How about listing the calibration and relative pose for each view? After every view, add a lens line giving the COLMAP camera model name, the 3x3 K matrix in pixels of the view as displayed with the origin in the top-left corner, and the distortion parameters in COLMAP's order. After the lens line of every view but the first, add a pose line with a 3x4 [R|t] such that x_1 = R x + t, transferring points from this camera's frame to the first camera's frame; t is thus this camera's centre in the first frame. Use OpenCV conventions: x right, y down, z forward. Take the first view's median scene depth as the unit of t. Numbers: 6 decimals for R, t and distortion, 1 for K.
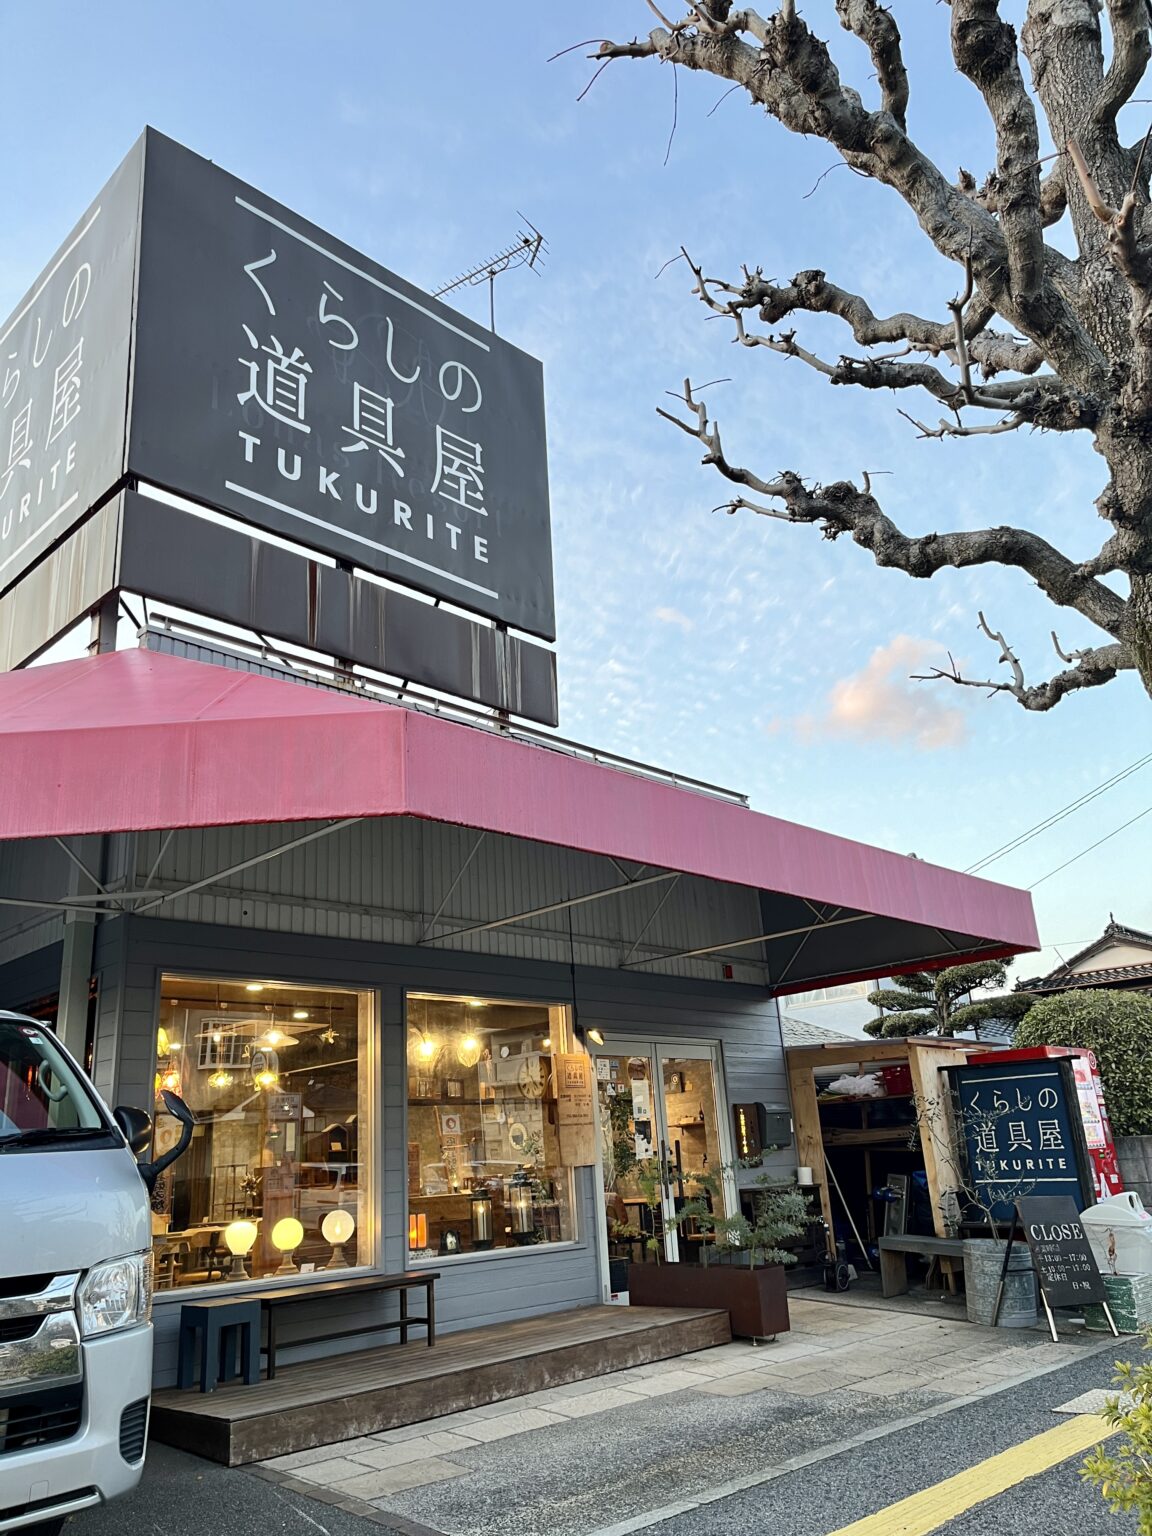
lens RADIAL K [[1146.0, 0, 568.8], [0, 1146.0, 782.0], [0, 0, 1]] dist [0.011869, -0.001744]
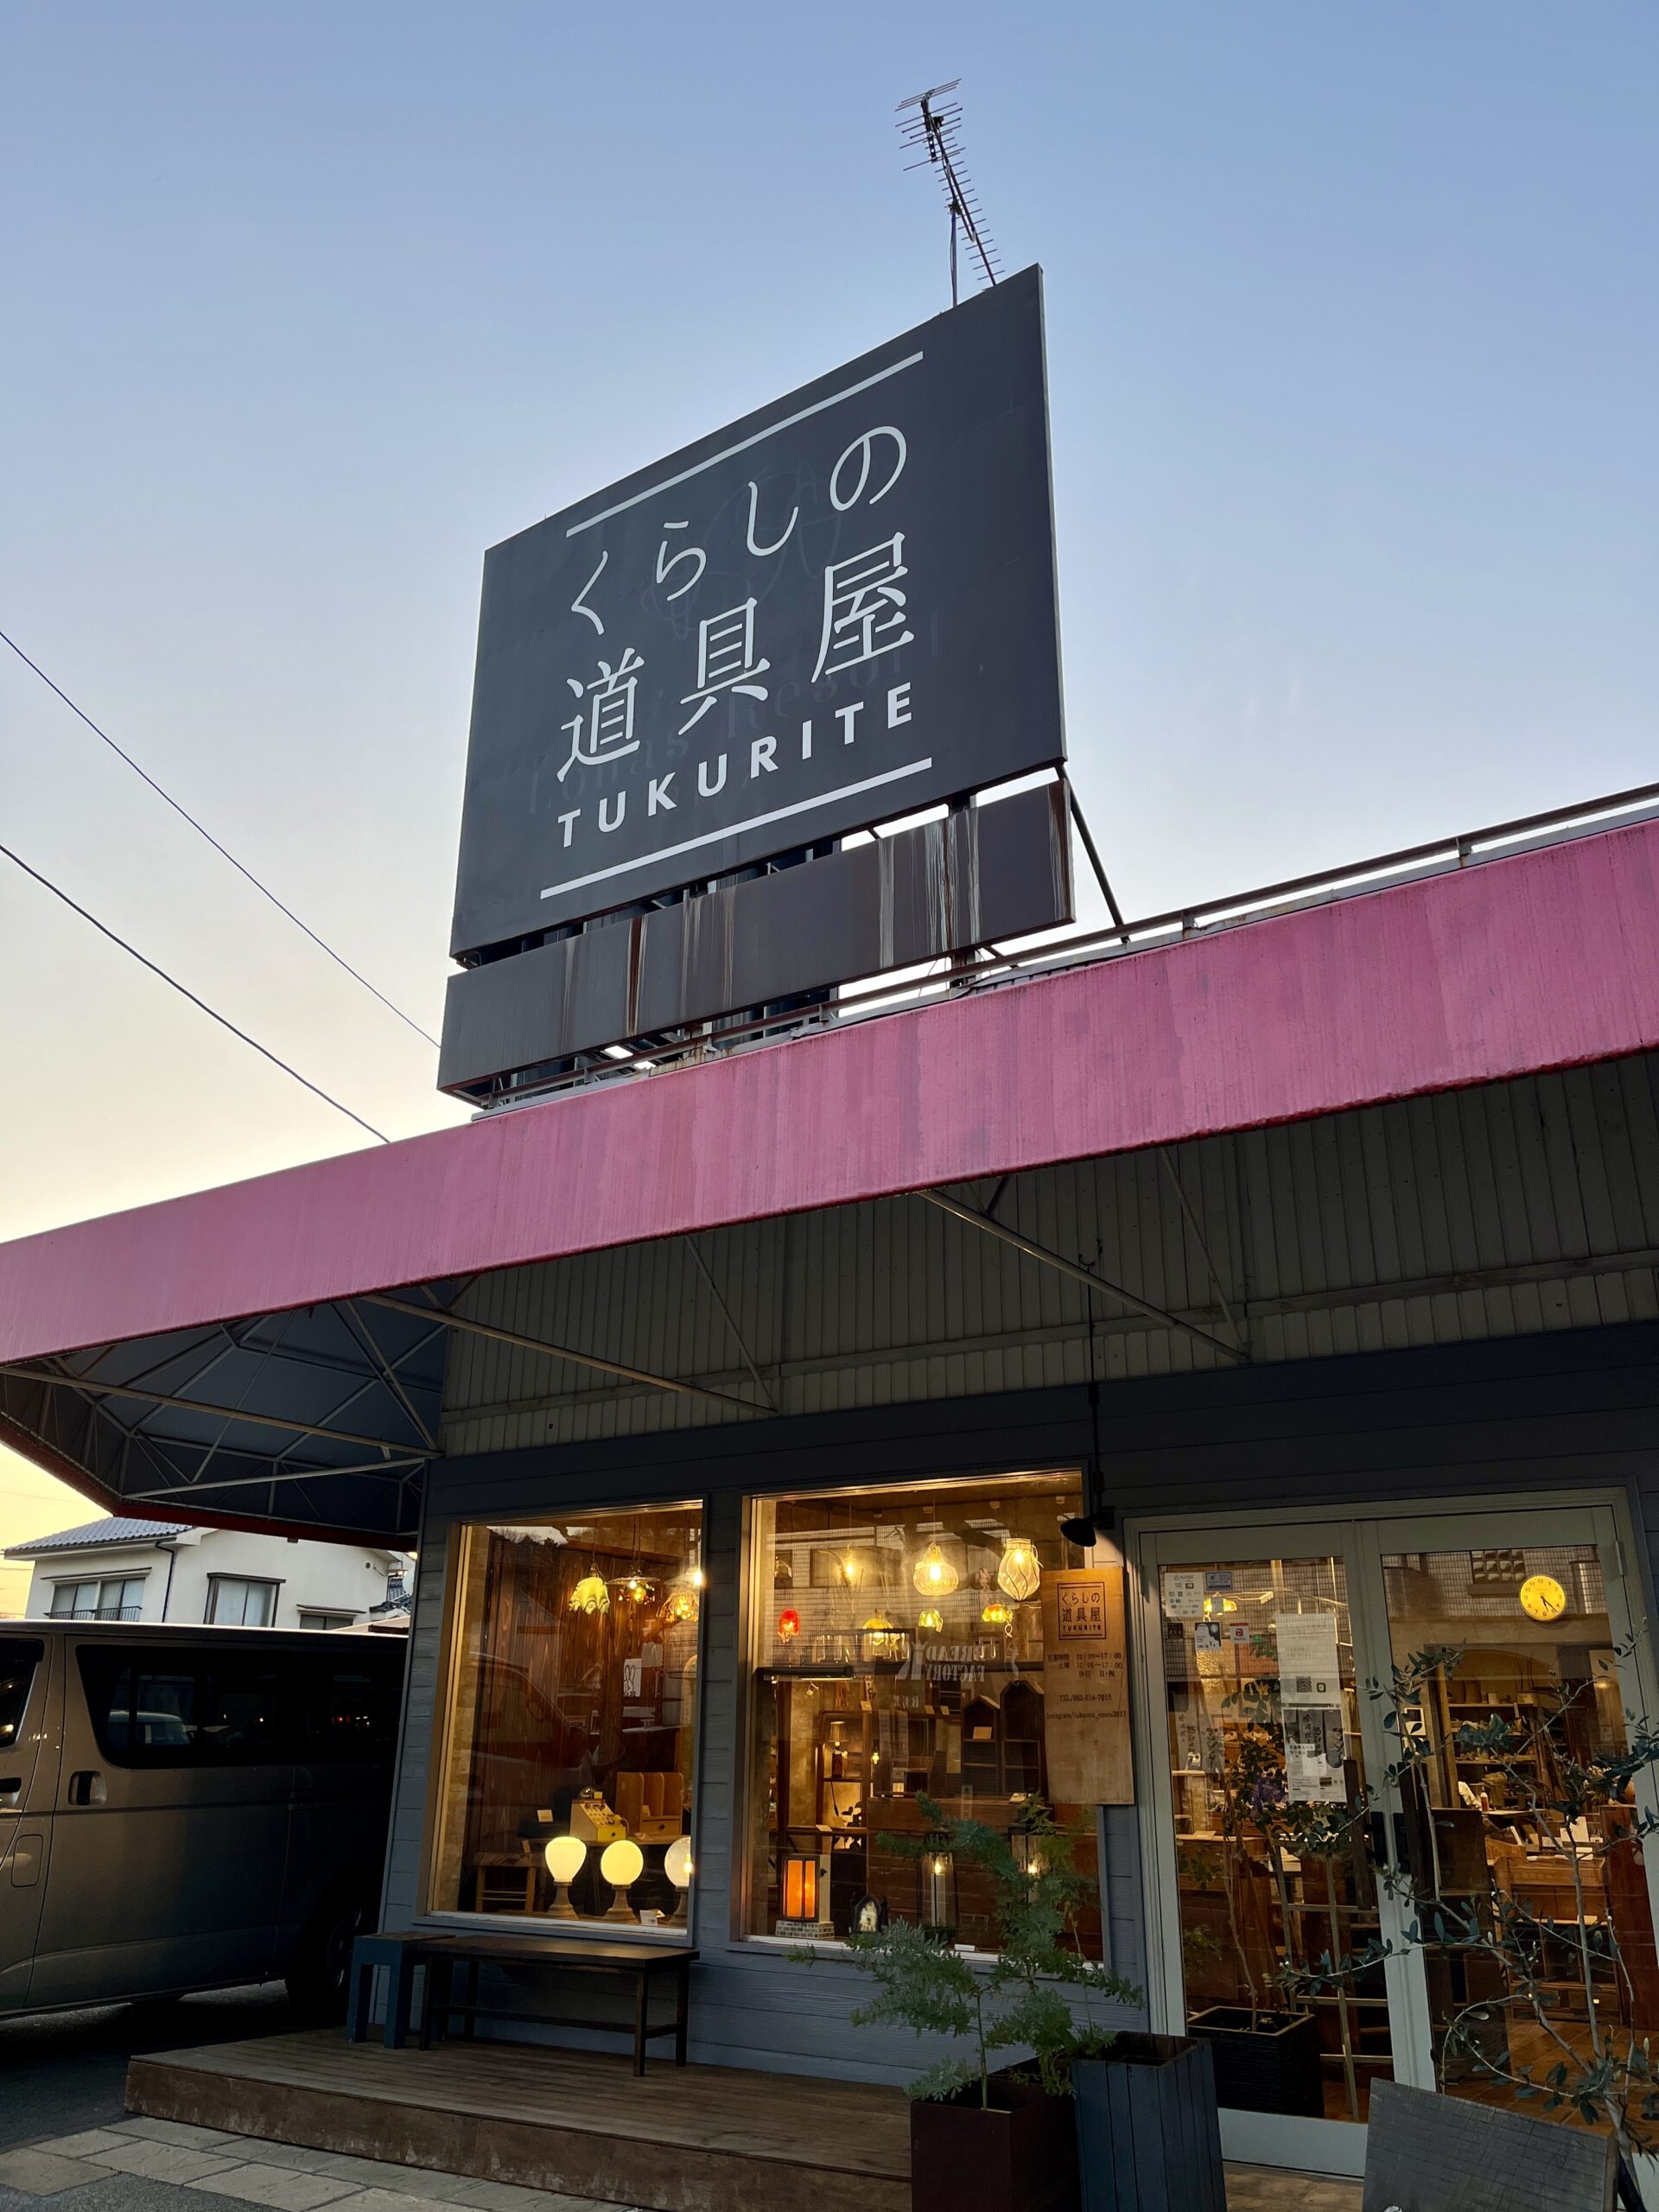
lens RADIAL K [[1662.8, 0, 843.7], [0, 1662.8, 1115.6], [0, 0, 1]] dist [0.041751, -0.046018]
pose [[0.191179, -0.292154, -0.937068, 0.711934], [0.293989, 0.927893, -0.229314, 0.192693], [0.936494, -0.231648, 0.263284, 0.767524]]
